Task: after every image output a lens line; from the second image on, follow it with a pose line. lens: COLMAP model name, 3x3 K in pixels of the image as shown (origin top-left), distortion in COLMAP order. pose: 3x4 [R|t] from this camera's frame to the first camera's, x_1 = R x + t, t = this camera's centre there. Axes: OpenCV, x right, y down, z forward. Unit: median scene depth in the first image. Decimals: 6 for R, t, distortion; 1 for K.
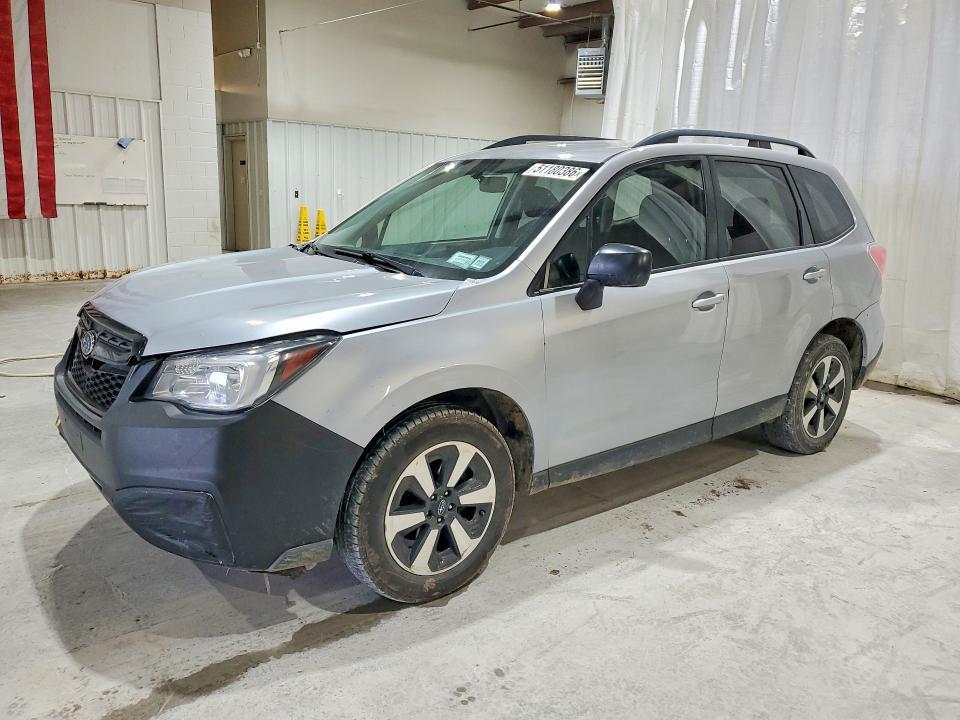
lens RADIAL K [[768.6, 0, 480.0], [0, 768.6, 360.0], [0, 0, 1]] dist [0.017413, 0.008314]
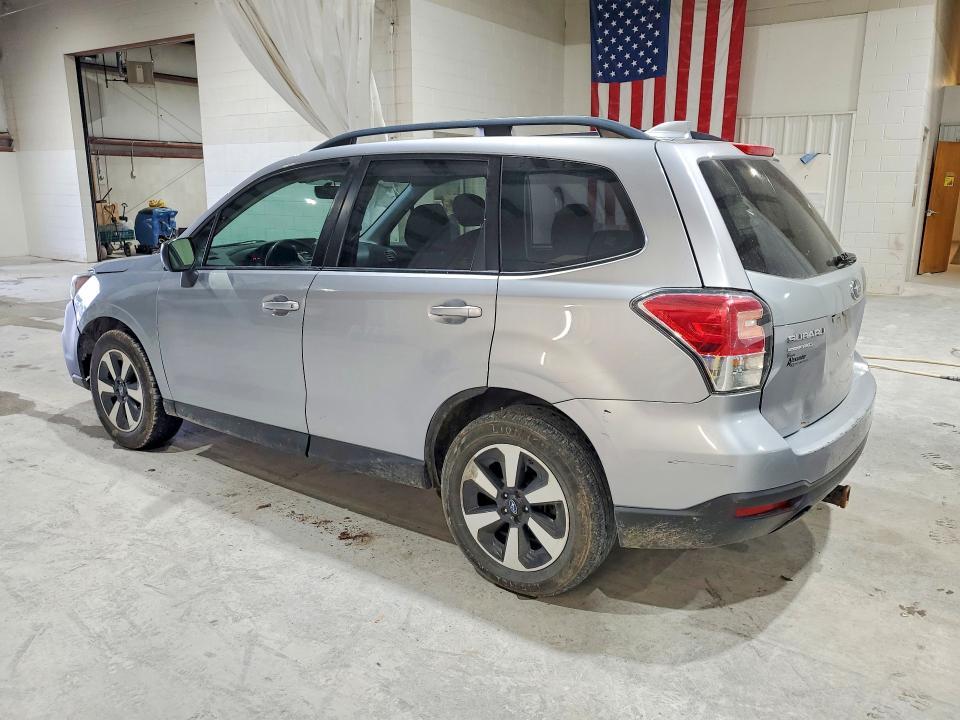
lens RADIAL K [[768.6, 0, 480.0], [0, 768.6, 360.0], [0, 0, 1]] dist [0.017413, 0.008314]
pose [[0.241171, 0.189859, -0.951730, 1.108553], [-0.211373, 0.967410, 0.139424, -0.170358], [0.947184, 0.167544, 0.273443, 0.834940]]
